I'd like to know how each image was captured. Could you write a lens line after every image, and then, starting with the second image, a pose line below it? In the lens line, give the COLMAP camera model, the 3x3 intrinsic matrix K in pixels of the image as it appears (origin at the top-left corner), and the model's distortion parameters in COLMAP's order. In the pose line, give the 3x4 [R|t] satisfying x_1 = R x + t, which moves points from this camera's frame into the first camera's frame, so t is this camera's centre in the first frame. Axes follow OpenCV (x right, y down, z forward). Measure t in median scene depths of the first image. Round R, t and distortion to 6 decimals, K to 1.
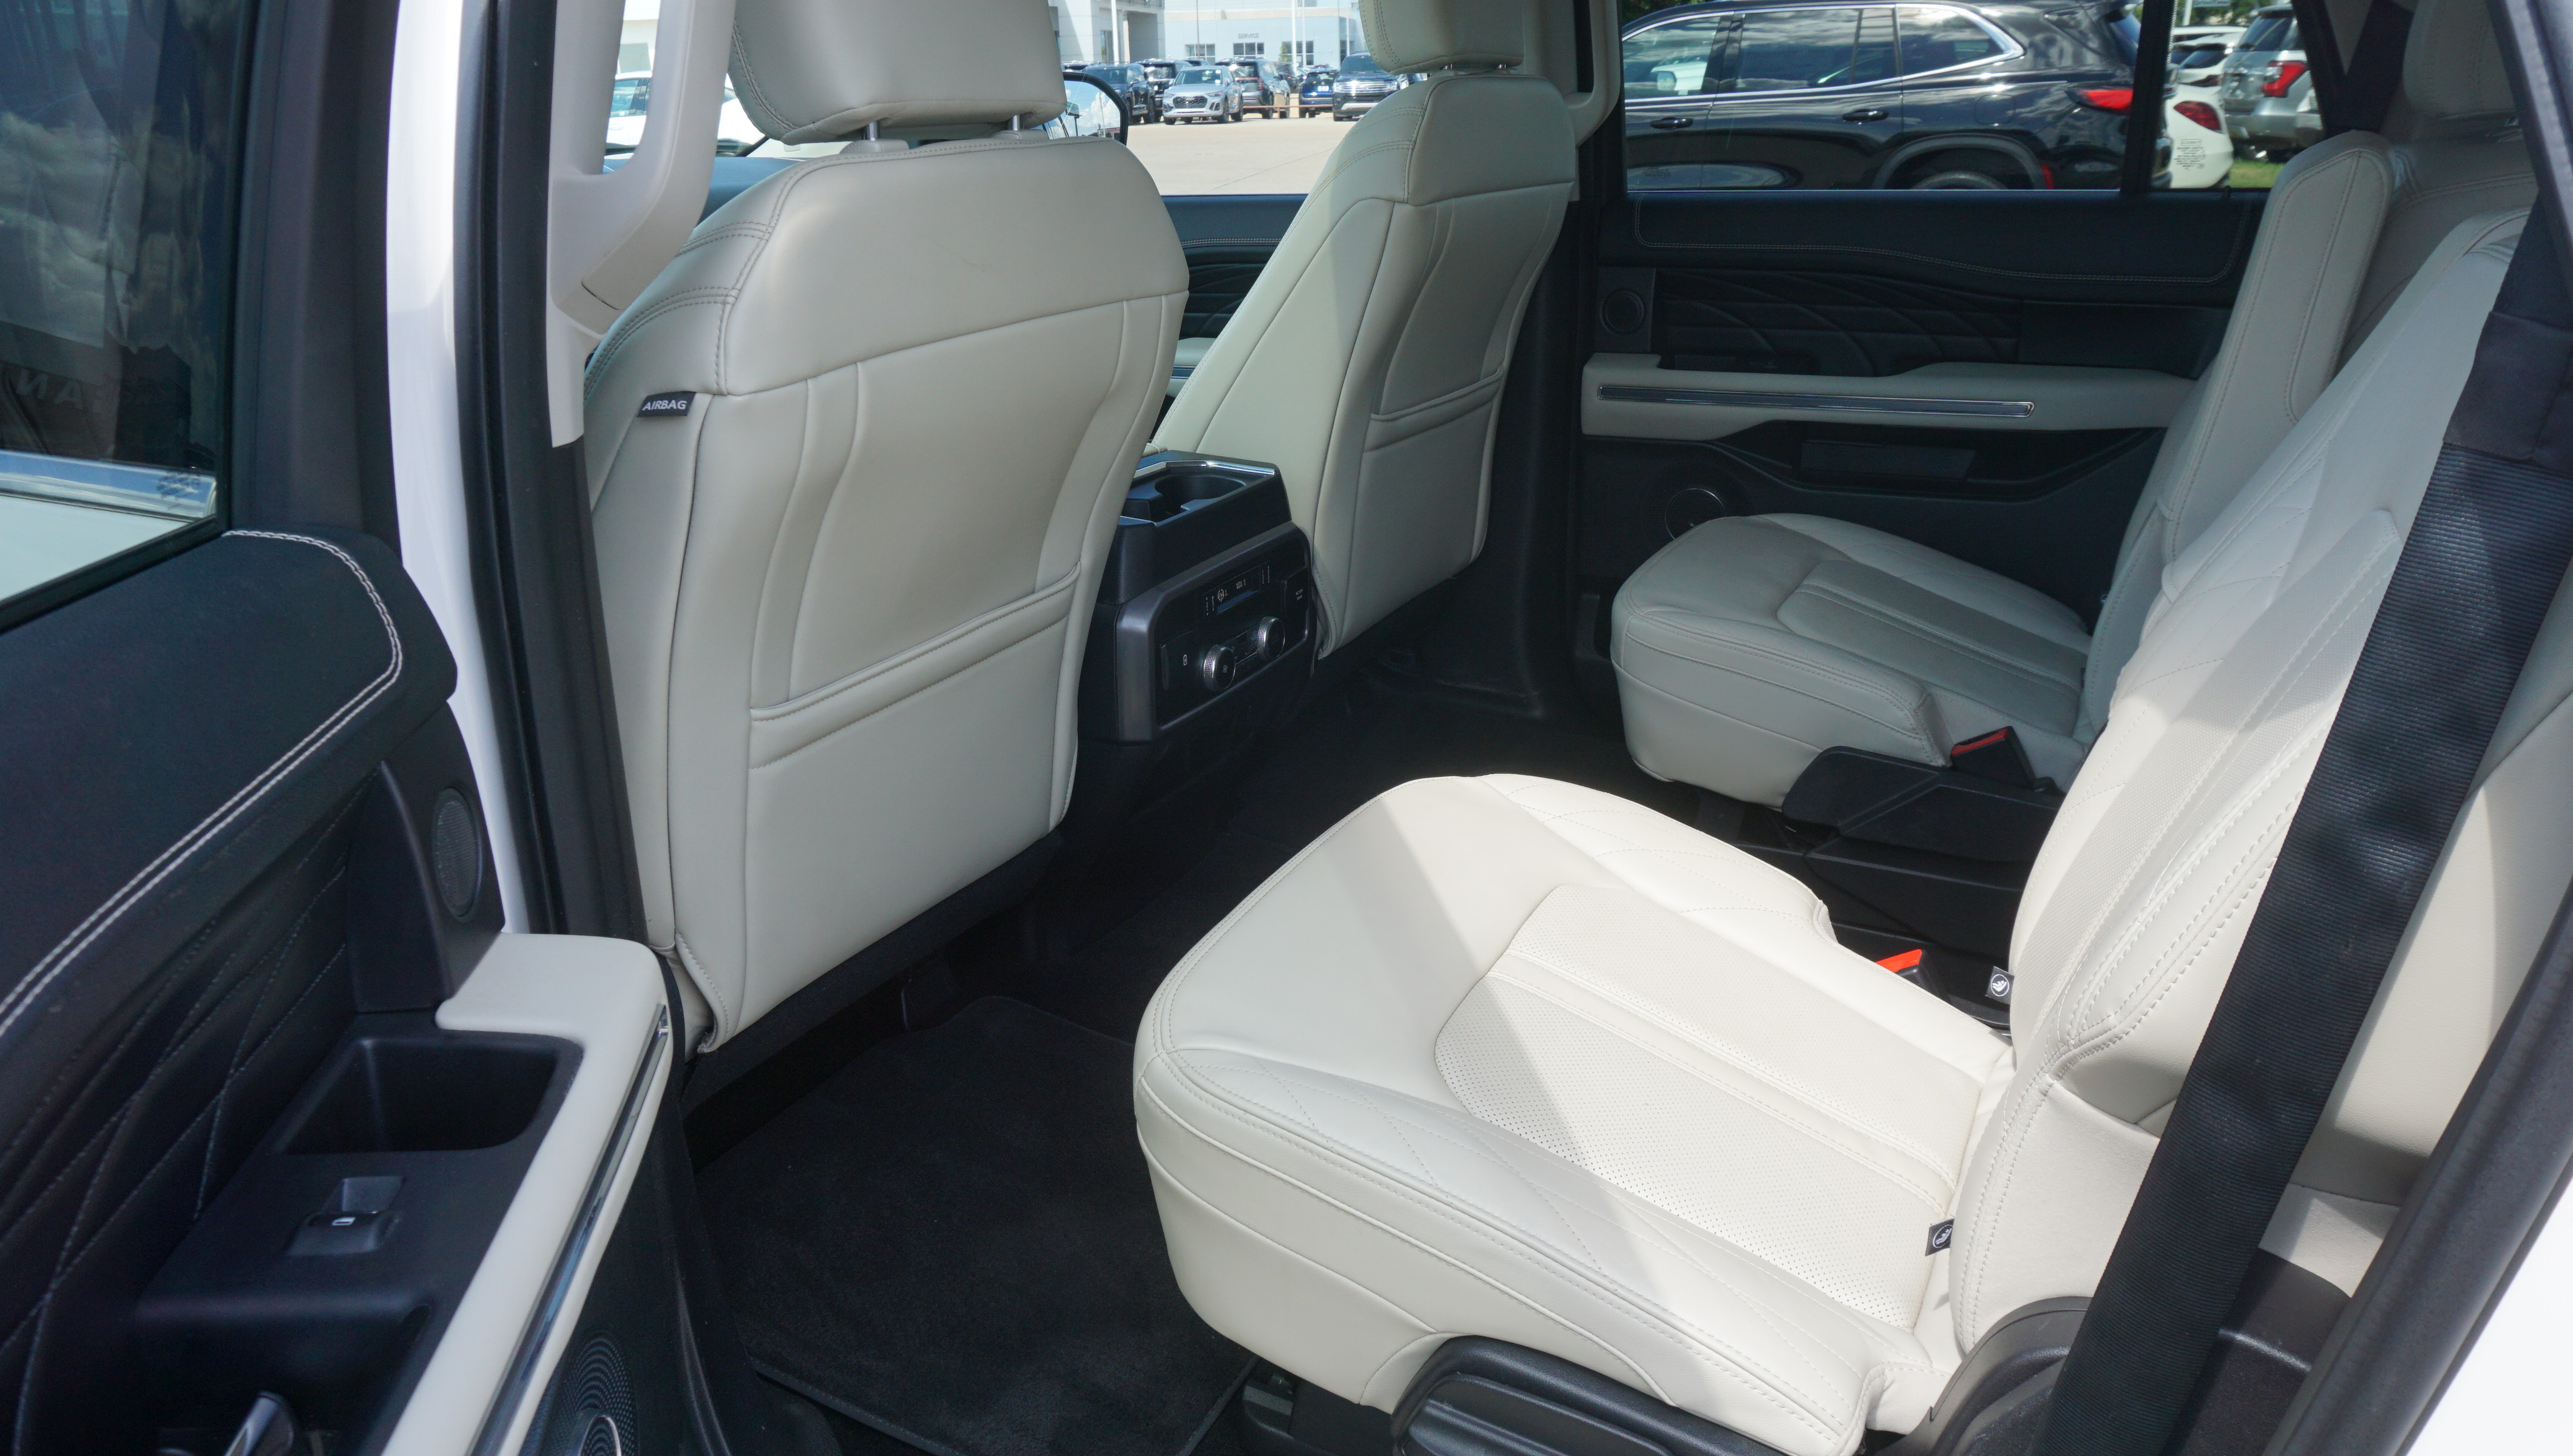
lens RADIAL K [[1724.8, 0, 1286.5], [0, 1724.8, 728.0], [0, 0, 1]] dist [-0.053248, 0.036906]
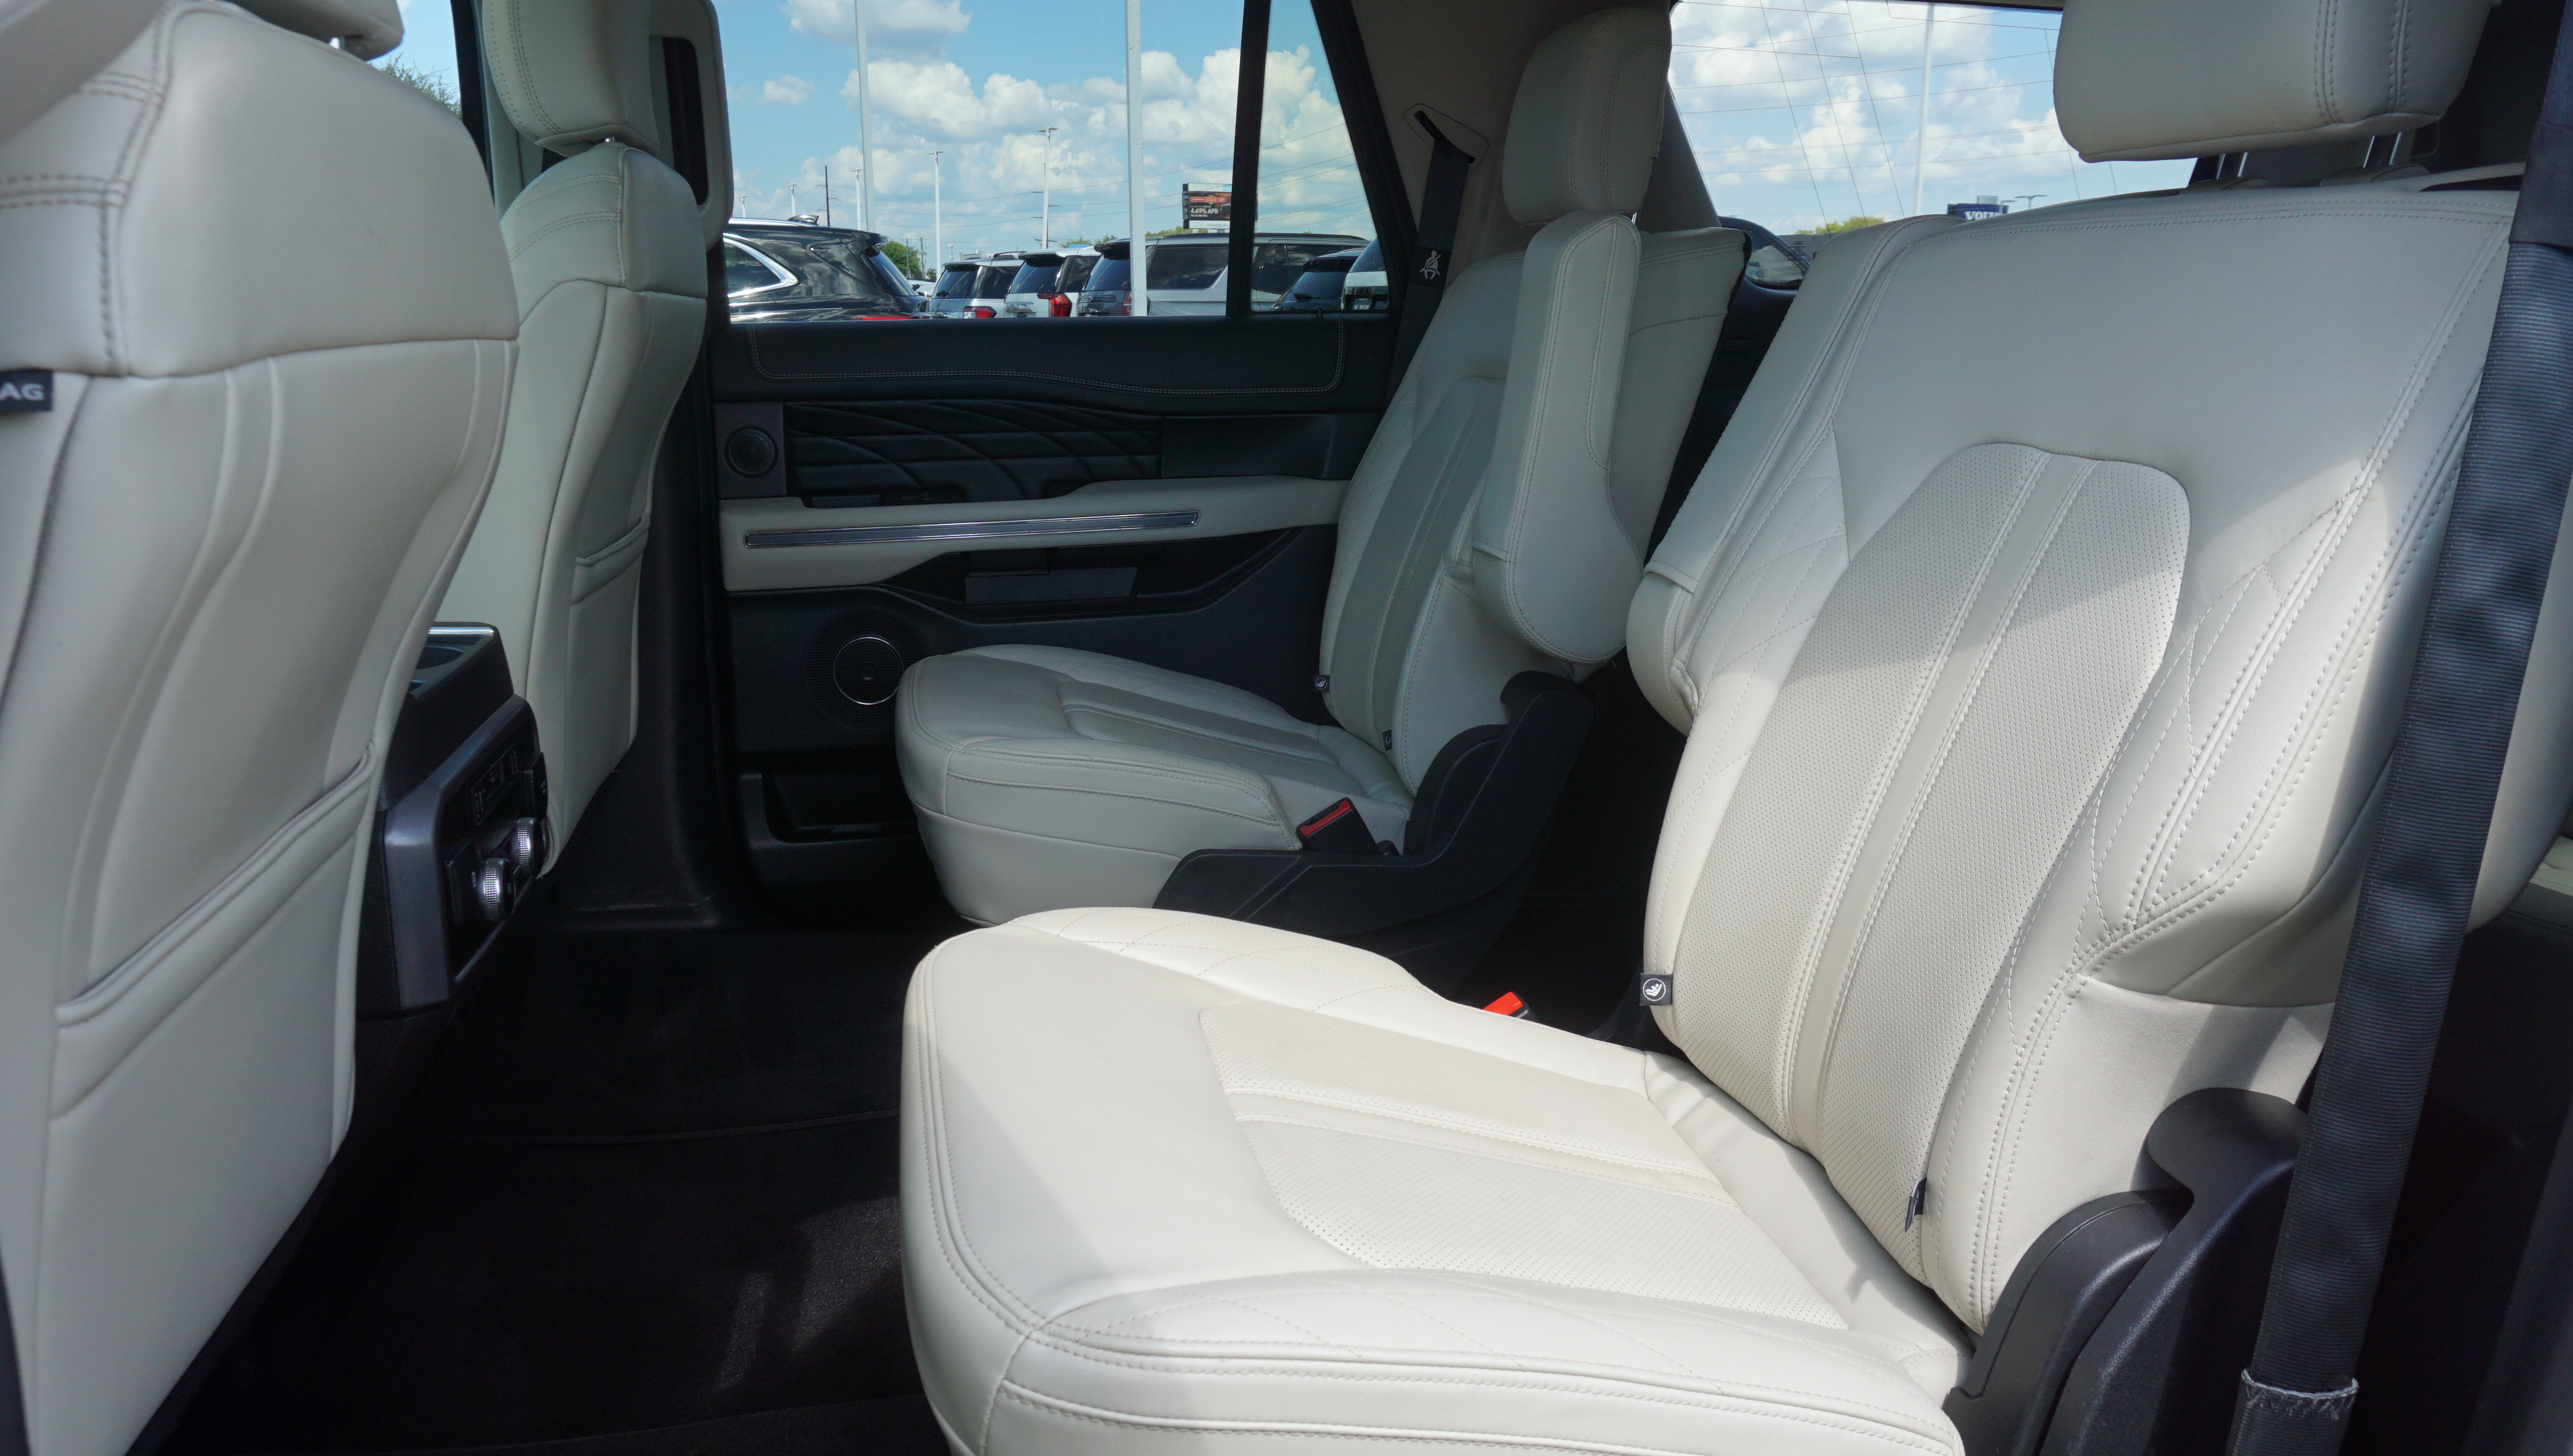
lens RADIAL K [[1724.8, 0, 1286.5], [0, 1724.8, 728.0], [0, 0, 1]] dist [-0.053248, 0.036906]
pose [[0.762712, -0.126375, 0.634272, -0.249088], [0.212231, 0.975321, -0.060881, 0.014049], [-0.610925, 0.181047, 0.770709, 0.245077]]
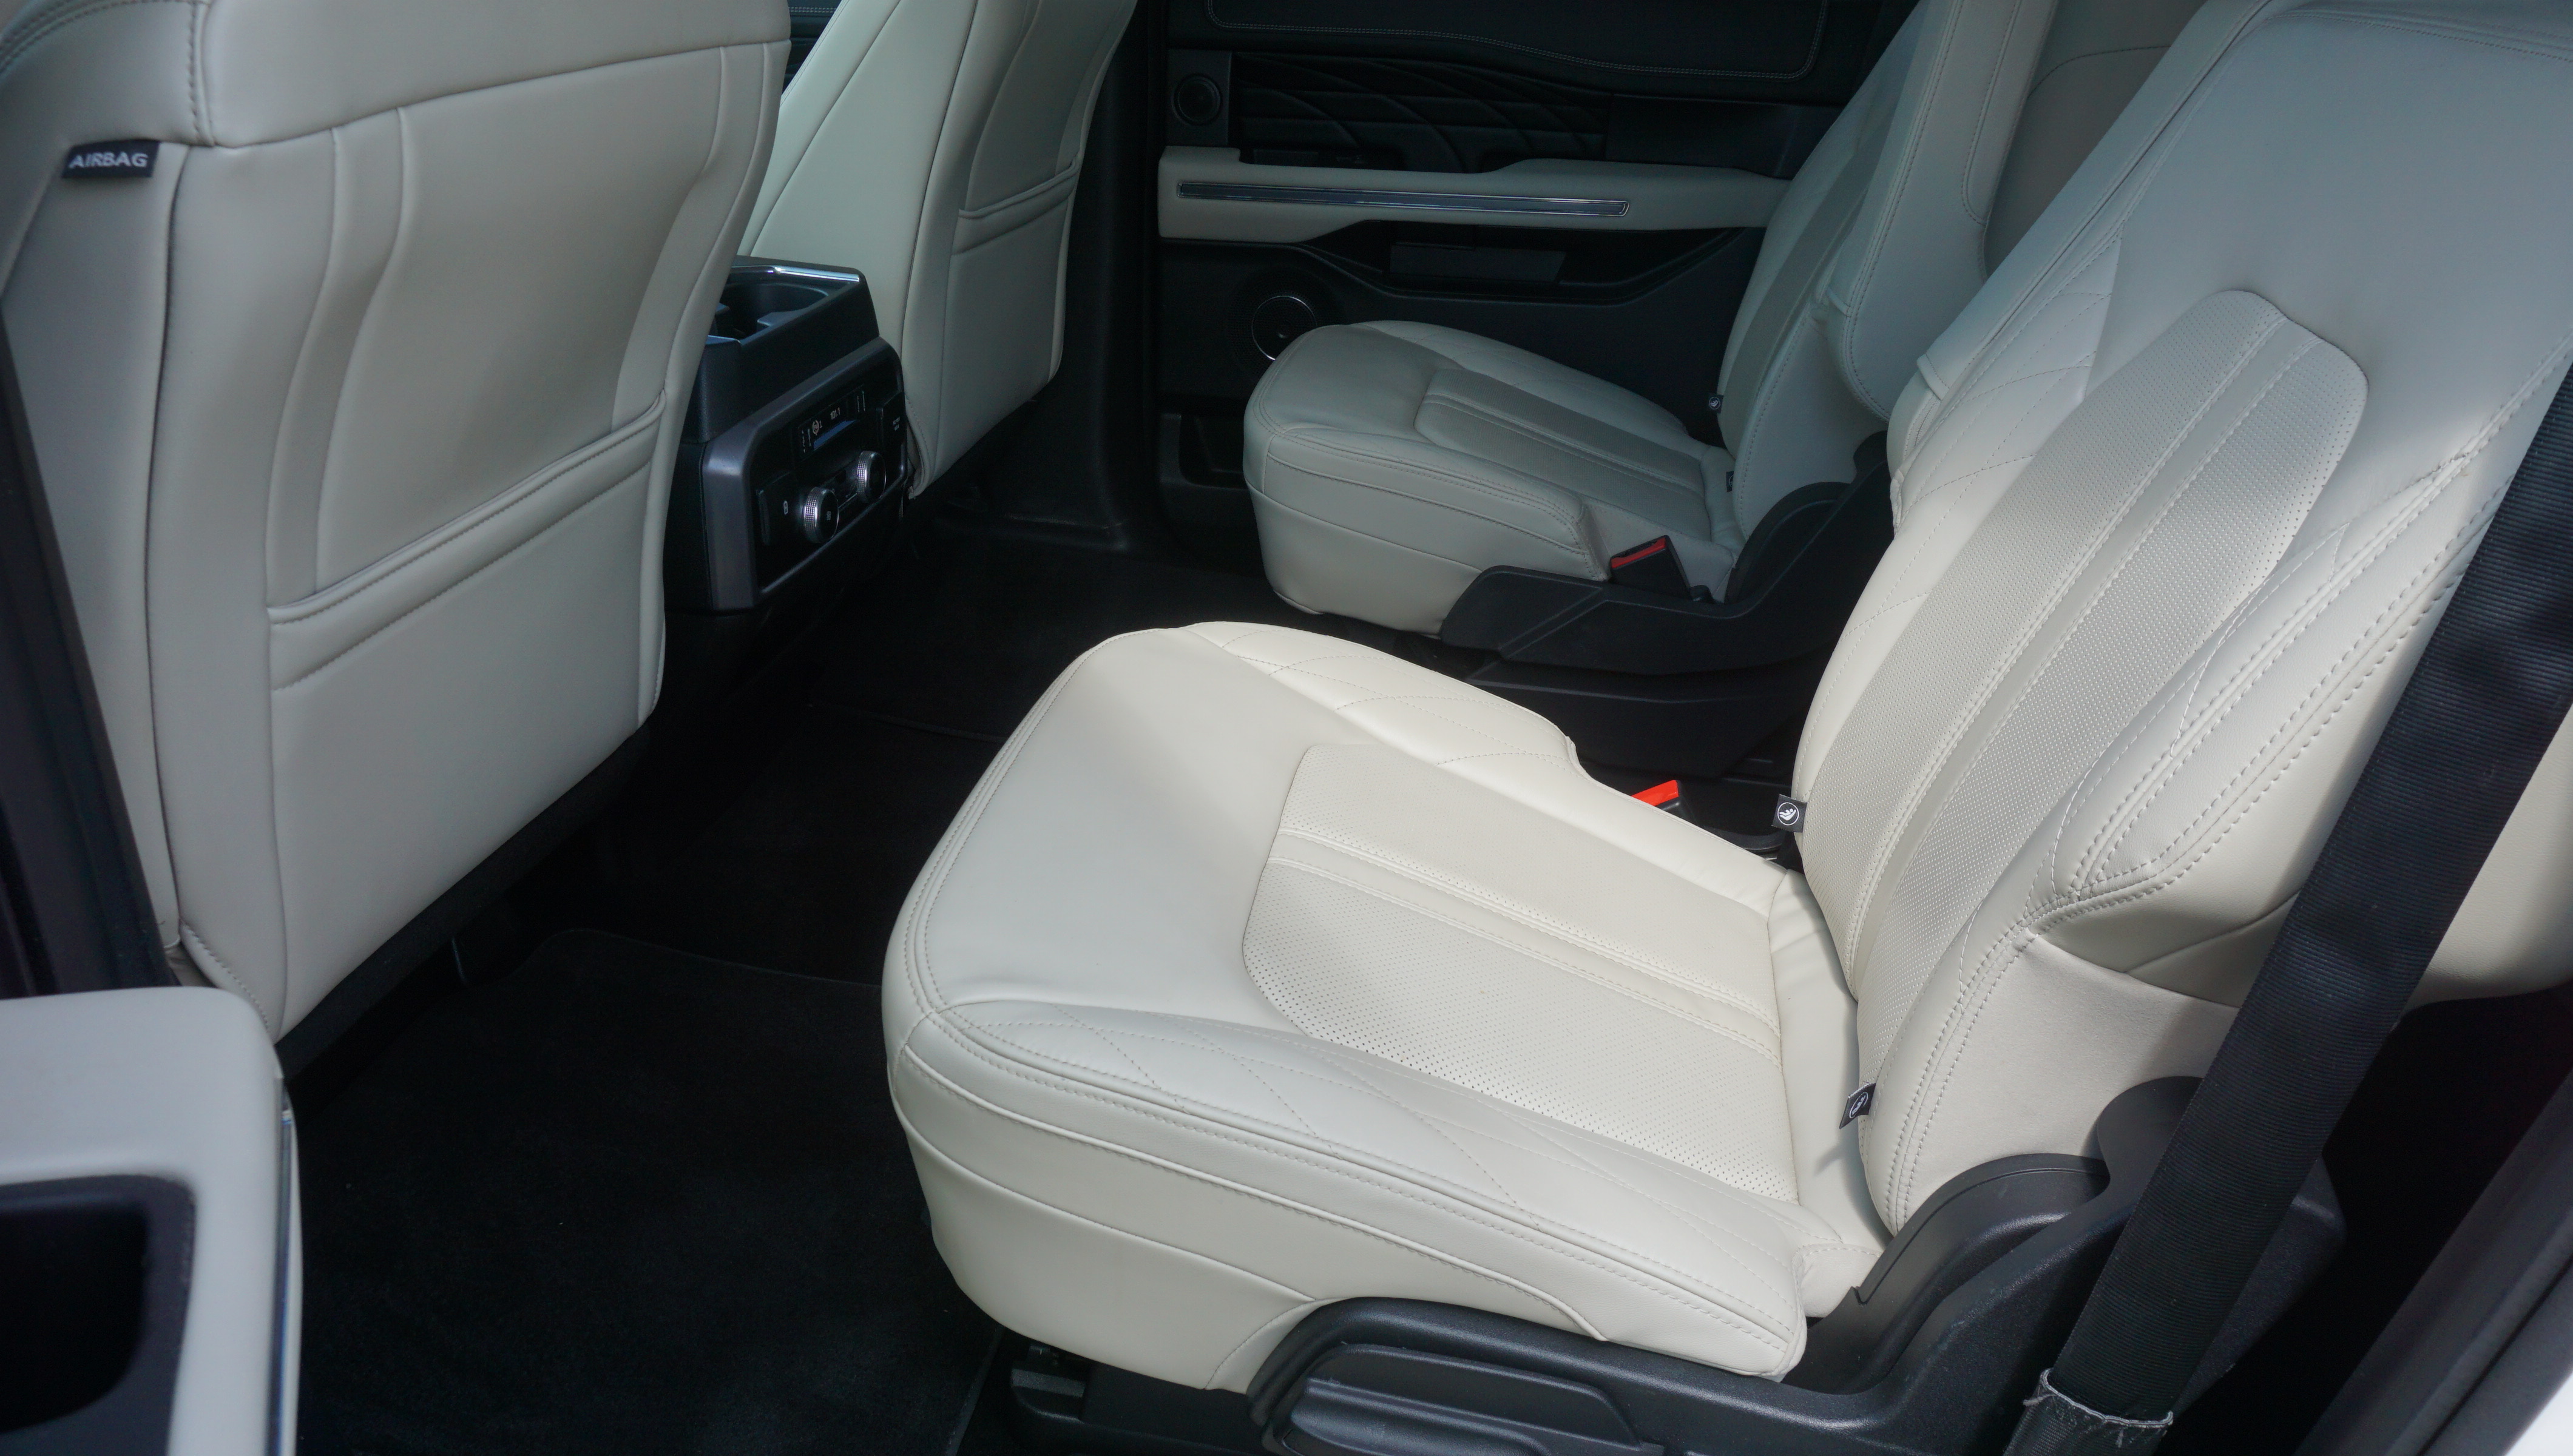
lens RADIAL K [[1724.8, 0, 1286.5], [0, 1724.8, 728.0], [0, 0, 1]] dist [-0.053248, 0.036906]
pose [[0.948607, -0.086338, 0.304451, -0.093011], [0.055690, 0.992593, 0.107967, -0.010223], [-0.311517, -0.085464, 0.946389, 0.137672]]
